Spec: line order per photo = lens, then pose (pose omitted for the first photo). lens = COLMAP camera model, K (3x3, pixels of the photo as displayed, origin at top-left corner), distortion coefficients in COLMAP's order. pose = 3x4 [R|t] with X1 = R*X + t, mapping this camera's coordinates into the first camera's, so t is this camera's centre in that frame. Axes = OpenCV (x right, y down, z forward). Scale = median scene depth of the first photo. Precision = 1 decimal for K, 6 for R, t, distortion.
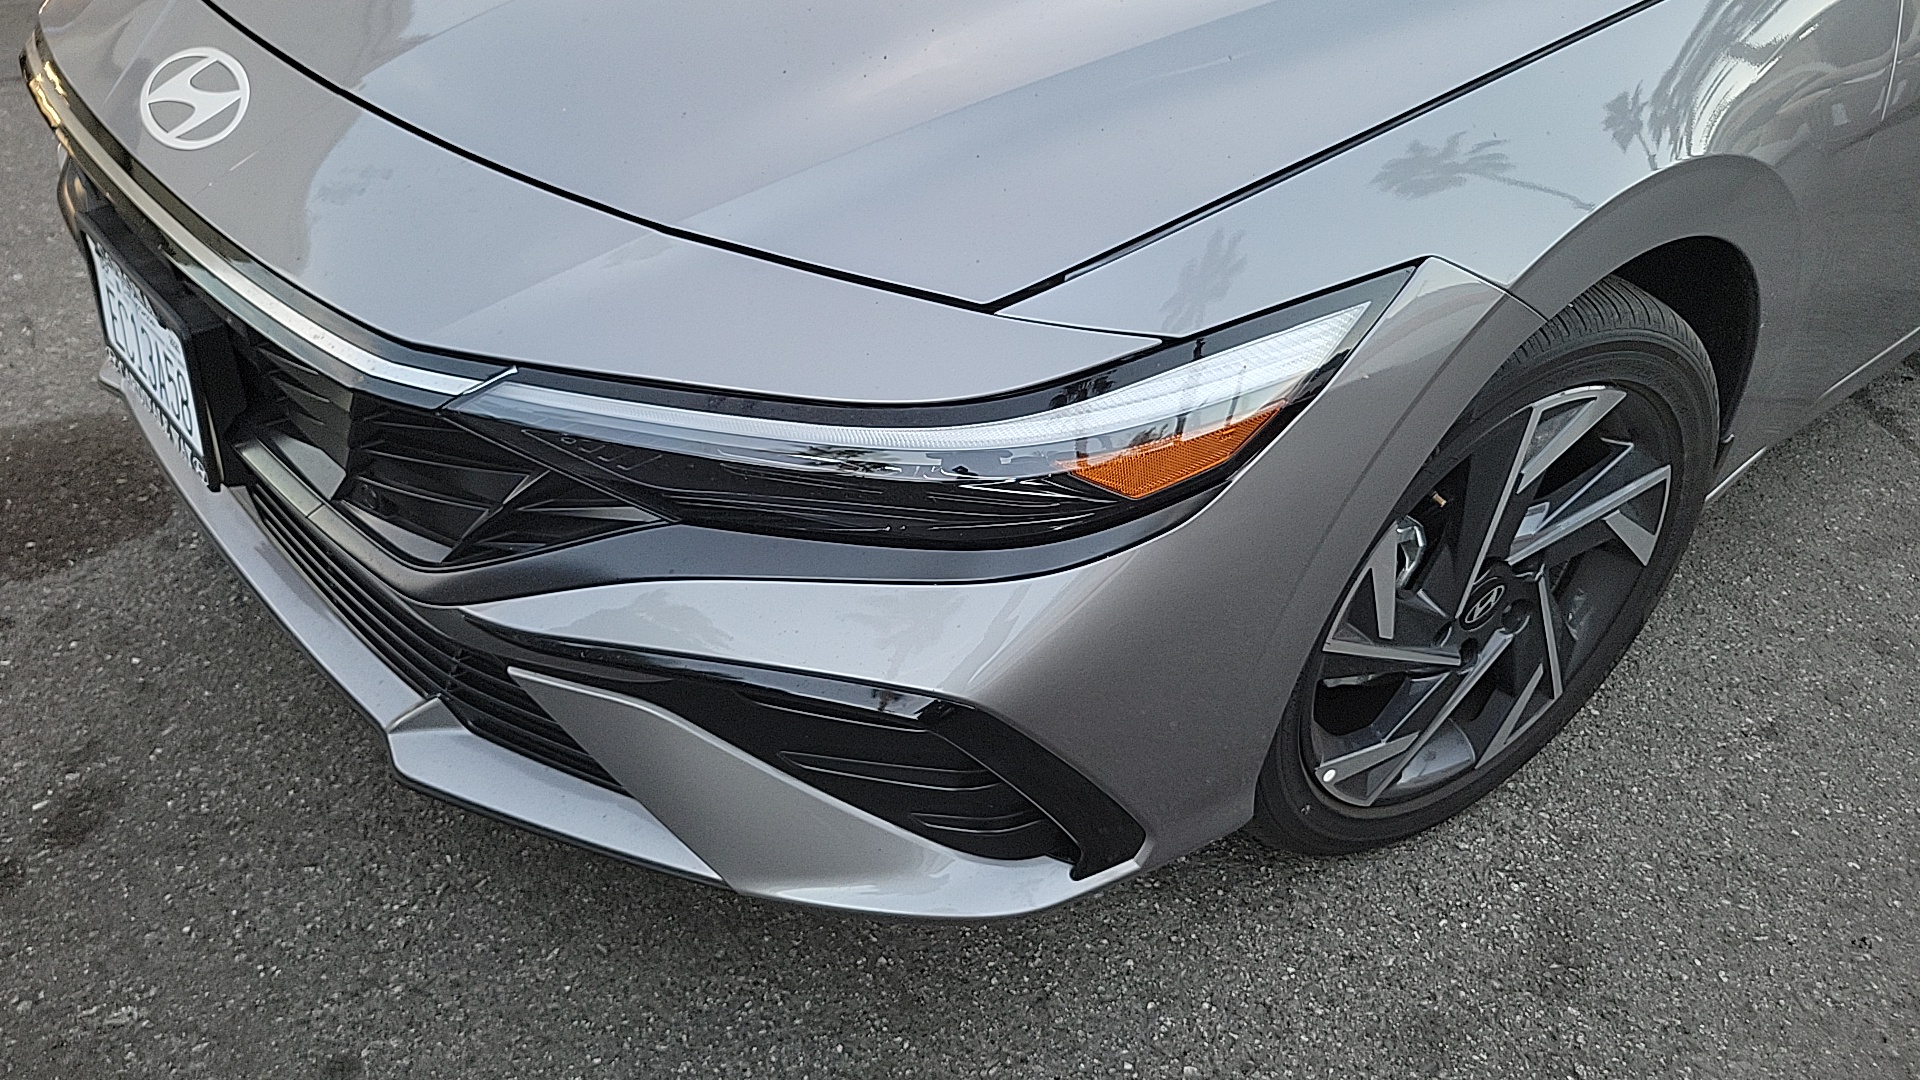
lens RADIAL K [[1473.0, 0, 950.2], [0, 1473.0, 560.7], [0, 0, 1]] dist [0.040546, -0.031076]
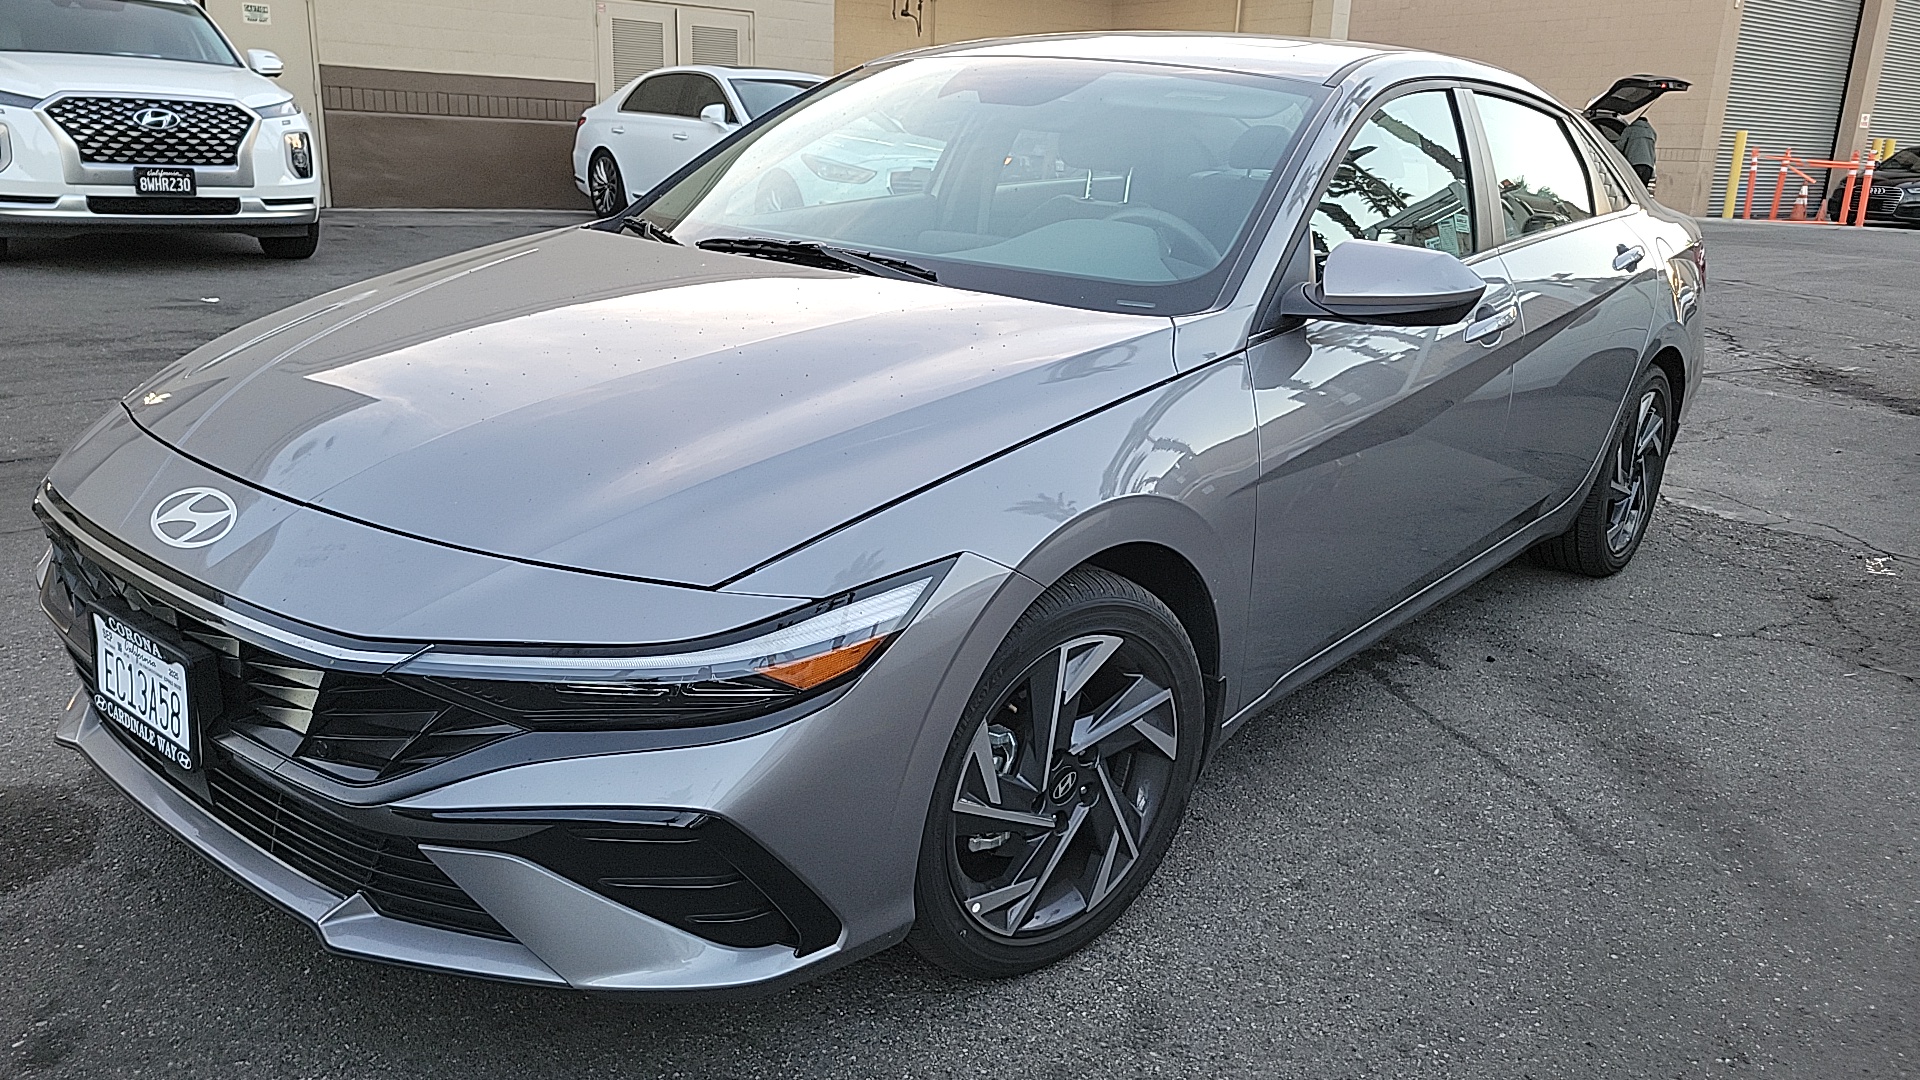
lens RADIAL K [[1473.0, 0, 950.2], [0, 1473.0, 560.7], [0, 0, 1]] dist [0.040546, -0.031076]
pose [[0.987178, -0.061565, 0.147270, 0.033901], [0.100530, 0.956451, -0.274036, 0.218044], [-0.123985, 0.285328, 0.950377, -0.513669]]
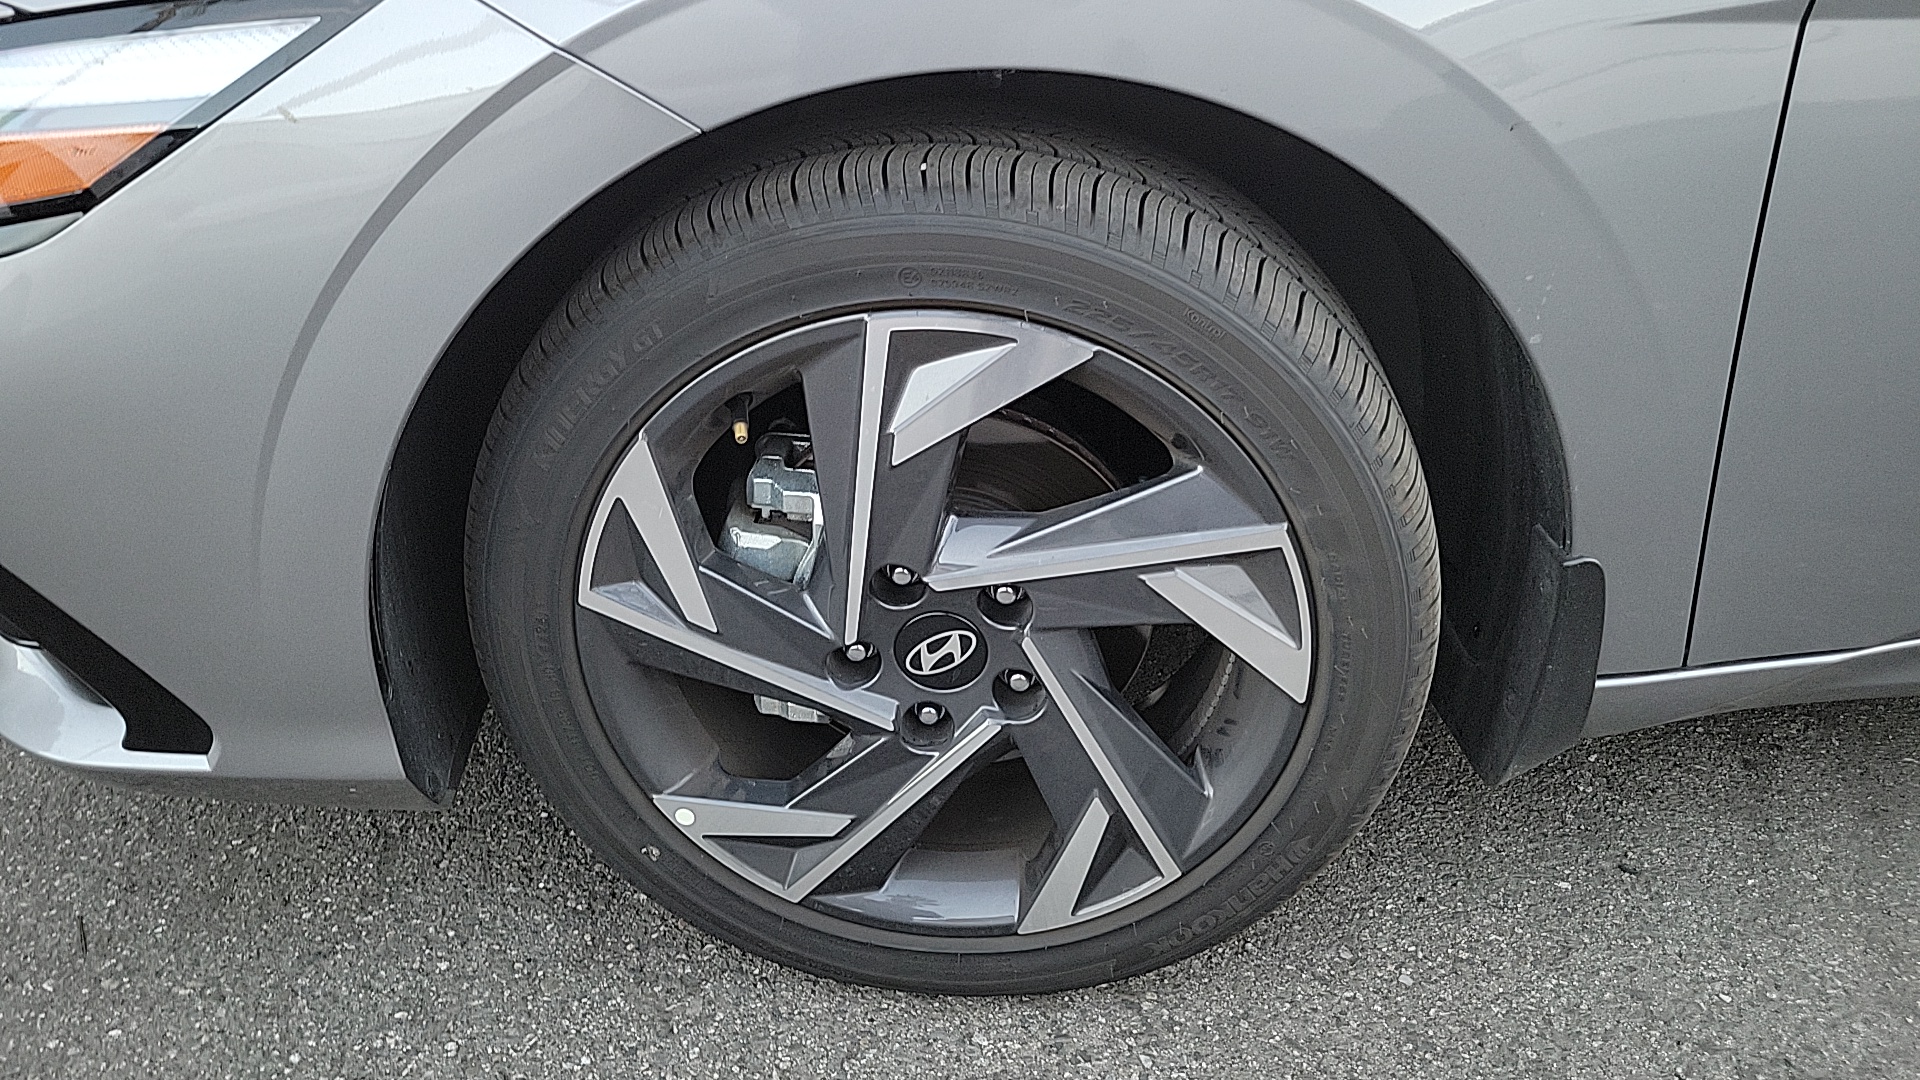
lens RADIAL K [[1473.0, 0, 950.2], [0, 1473.0, 560.7], [0, 0, 1]] dist [0.040546, -0.031076]
pose [[0.809701, 0.233905, -0.538213, 0.730557], [-0.293759, 0.955507, -0.026679, 0.006375], [0.508026, 0.179707, 0.842386, 0.436354]]
